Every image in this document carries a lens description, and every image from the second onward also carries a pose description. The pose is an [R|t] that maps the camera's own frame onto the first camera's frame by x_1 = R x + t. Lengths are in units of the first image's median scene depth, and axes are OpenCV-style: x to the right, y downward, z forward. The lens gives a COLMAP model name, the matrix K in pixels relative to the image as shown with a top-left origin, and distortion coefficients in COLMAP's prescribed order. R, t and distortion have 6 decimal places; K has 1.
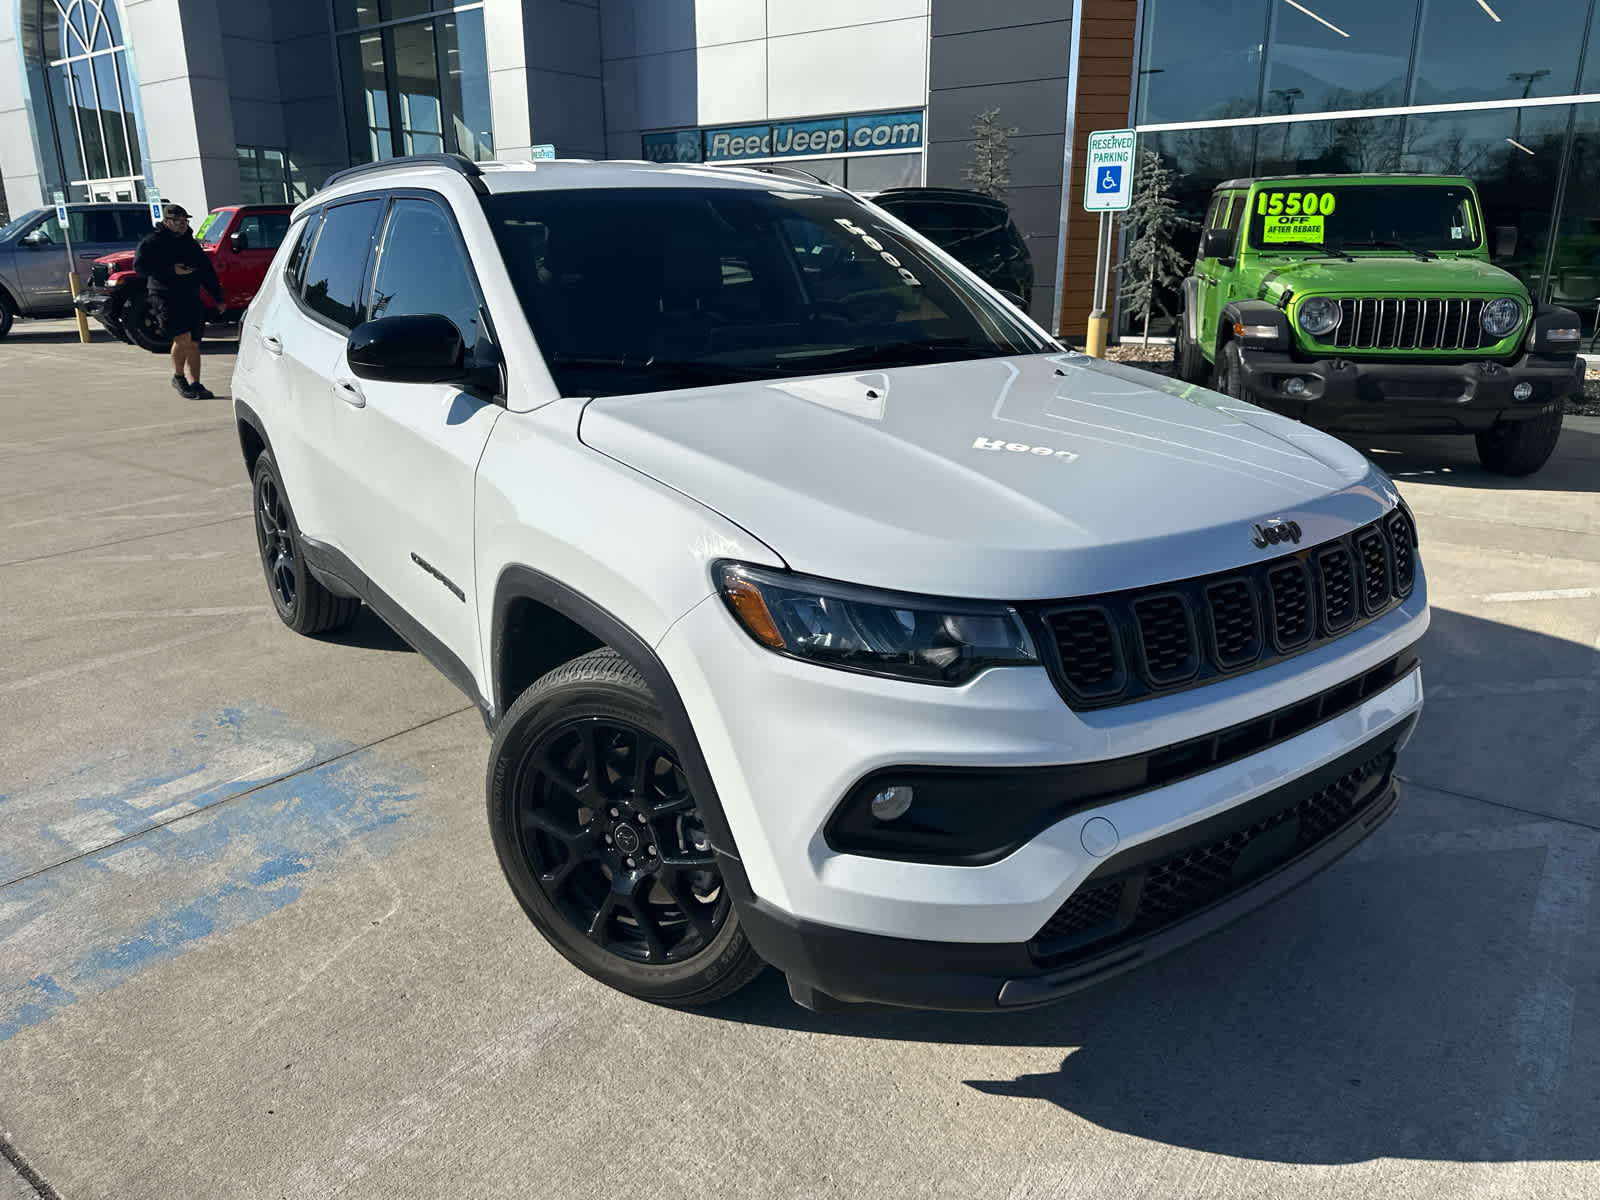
lens RADIAL K [[1147.1, 0, 800.0], [0, 1147.1, 600.0], [0, 0, 1]] dist [-0.008240, -0.004346]
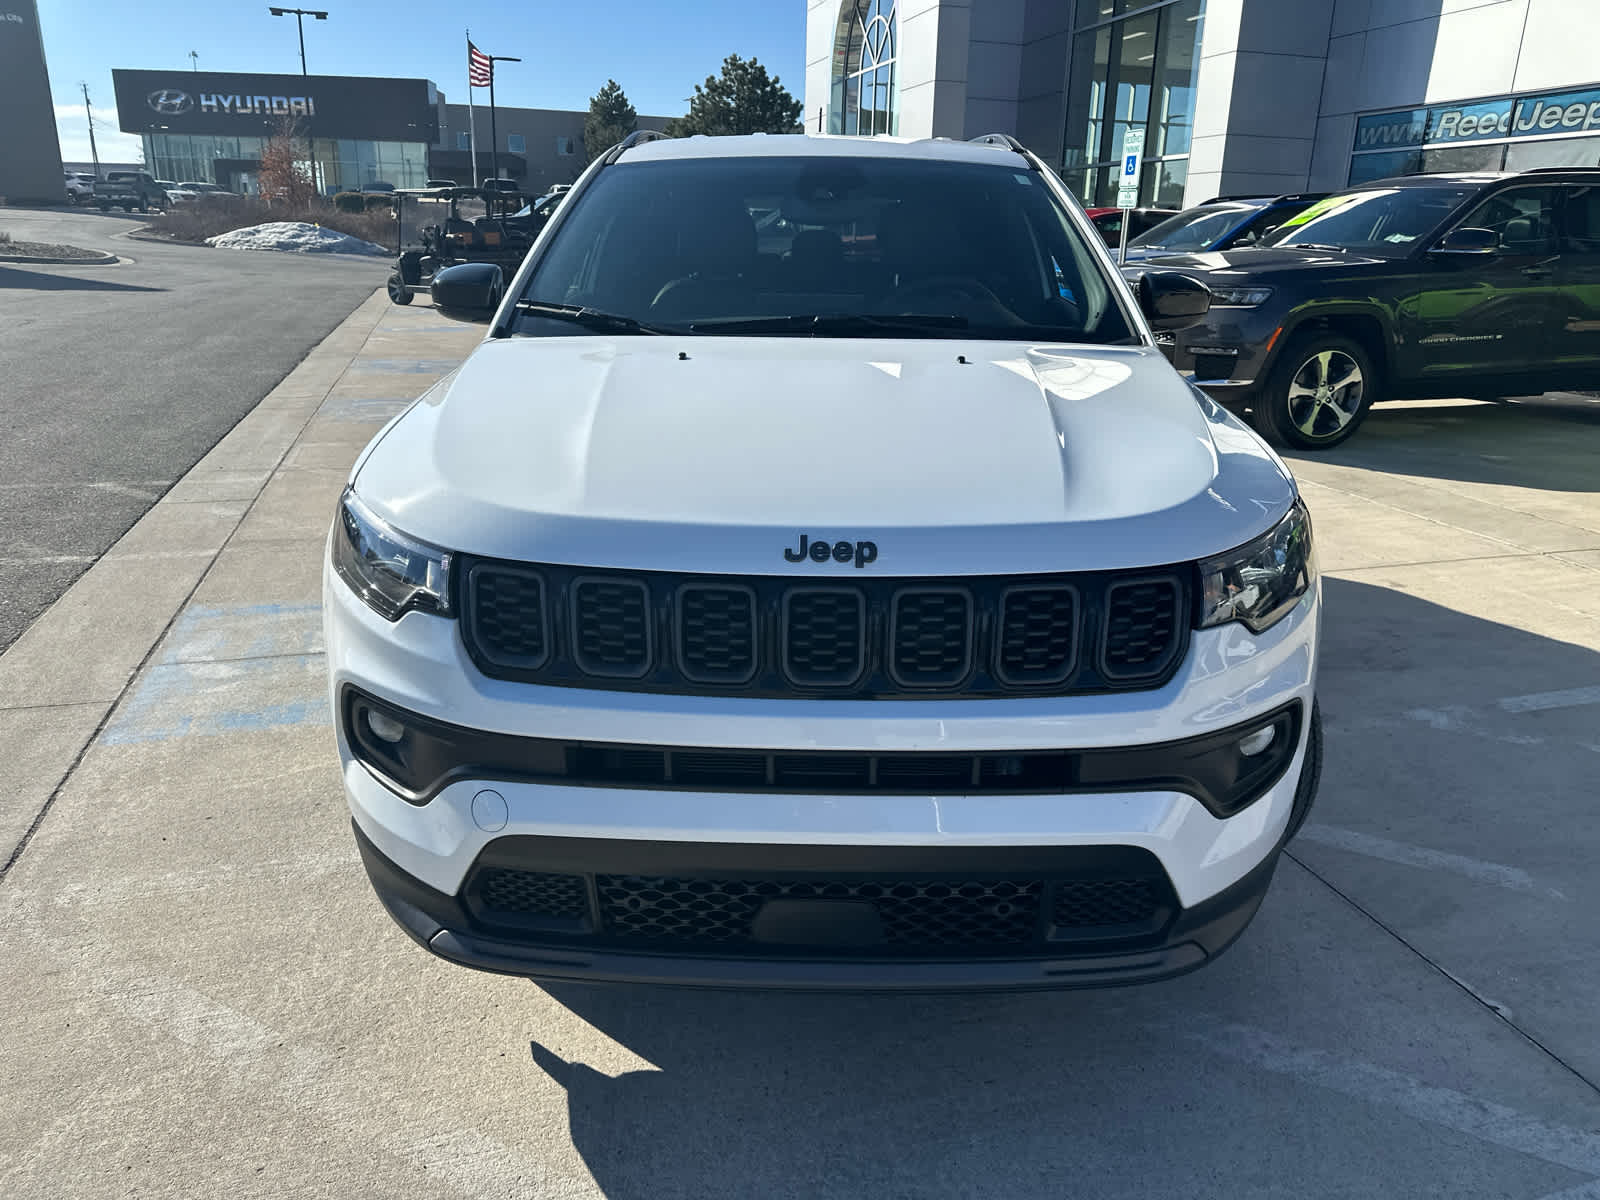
lens RADIAL K [[1135.2, 0, 808.9], [0, 1135.2, 591.8], [0, 0, 1]] dist [0.036856, -0.041966]
pose [[0.795728, 0.196646, -0.572842, 0.246758], [-0.197875, 0.978329, 0.060977, -0.021020], [0.572418, 0.064830, 0.817395, 0.089513]]
